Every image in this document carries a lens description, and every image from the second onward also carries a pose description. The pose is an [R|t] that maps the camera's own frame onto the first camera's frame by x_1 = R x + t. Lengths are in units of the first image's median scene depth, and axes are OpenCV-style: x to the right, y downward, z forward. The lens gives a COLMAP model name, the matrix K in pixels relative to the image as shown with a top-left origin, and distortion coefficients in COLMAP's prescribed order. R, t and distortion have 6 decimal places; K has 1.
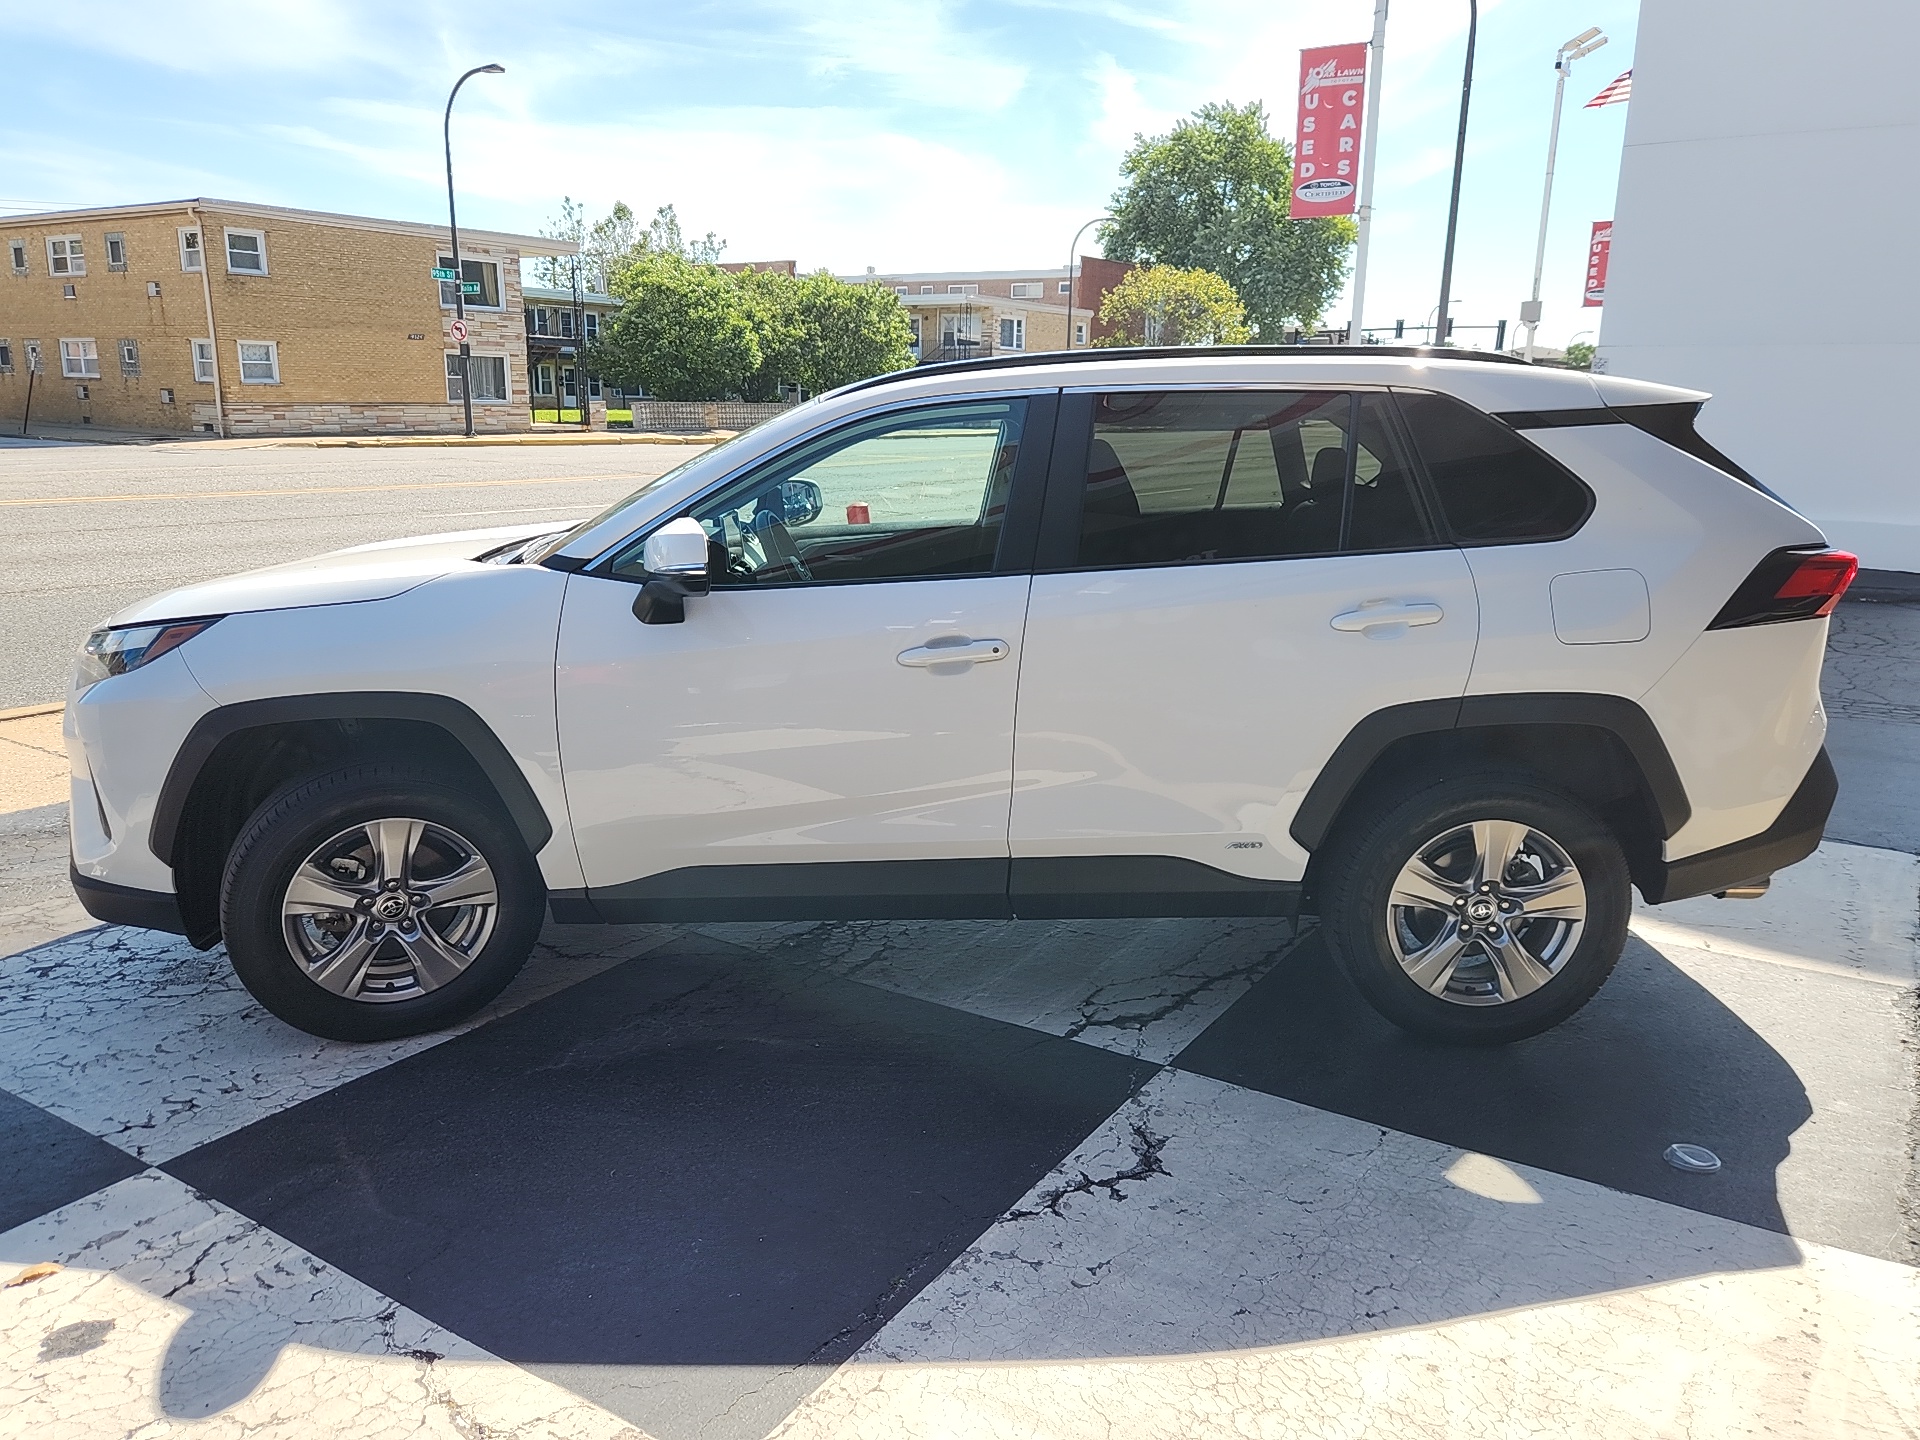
lens RADIAL K [[1410.9, 0, 968.1], [0, 1410.9, 722.3], [0, 0, 1]] dist [0.043364, -0.030123]
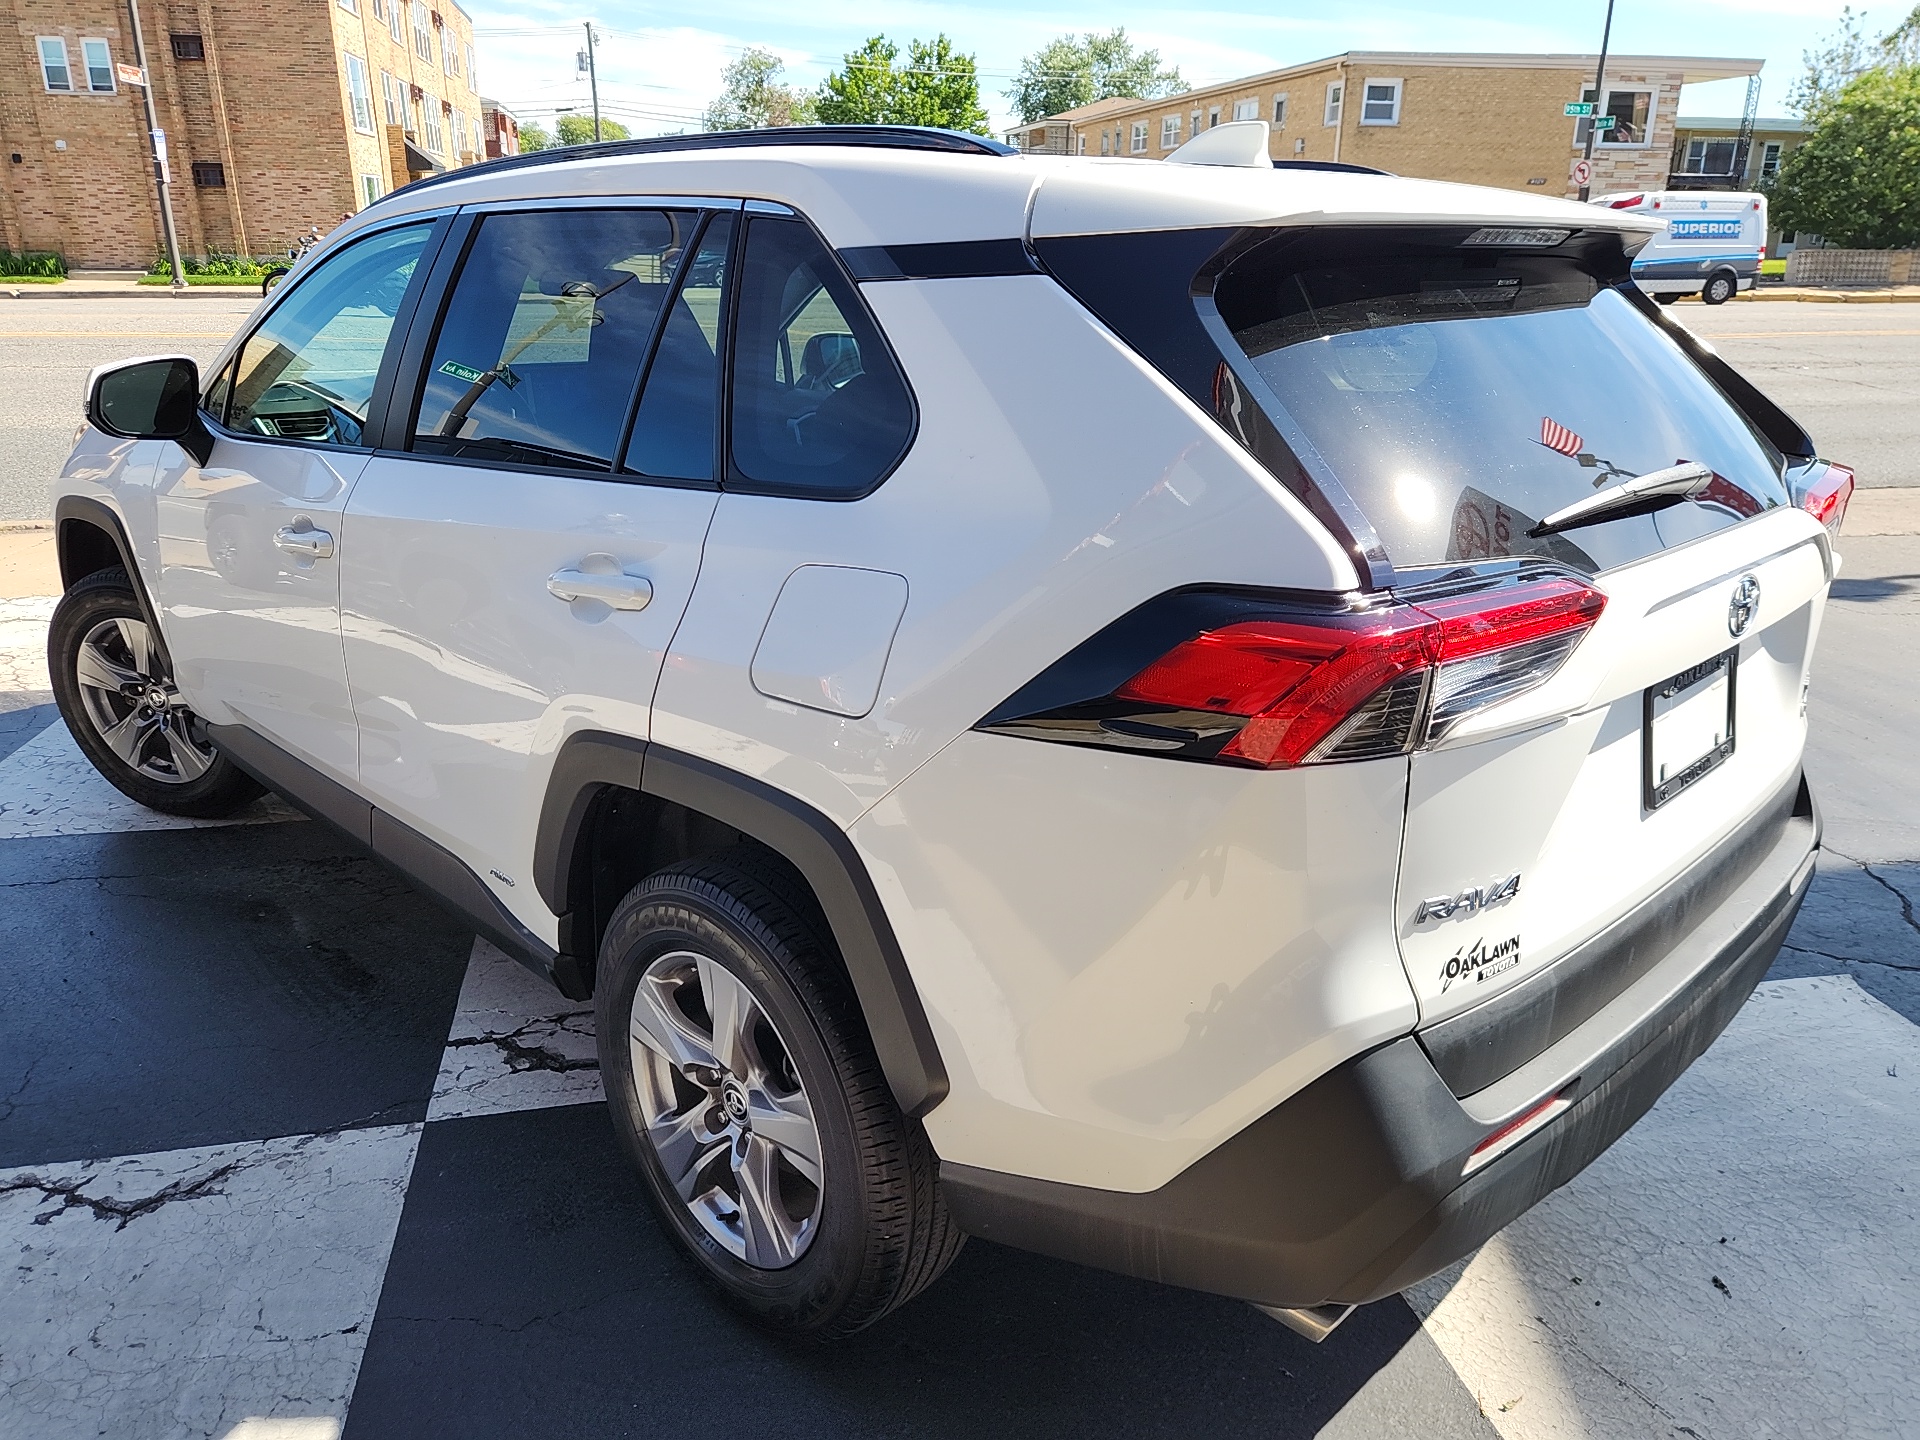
lens RADIAL K [[1410.9, 0, 998.5], [0, 1410.9, 723.5], [0, 0, 1]] dist [0.043364, -0.030123]
pose [[0.695811, 0.227865, -0.681120, 0.093832], [-0.161099, 0.973690, 0.161169, -0.015911], [0.699924, -0.002415, 0.714213, 0.075395]]
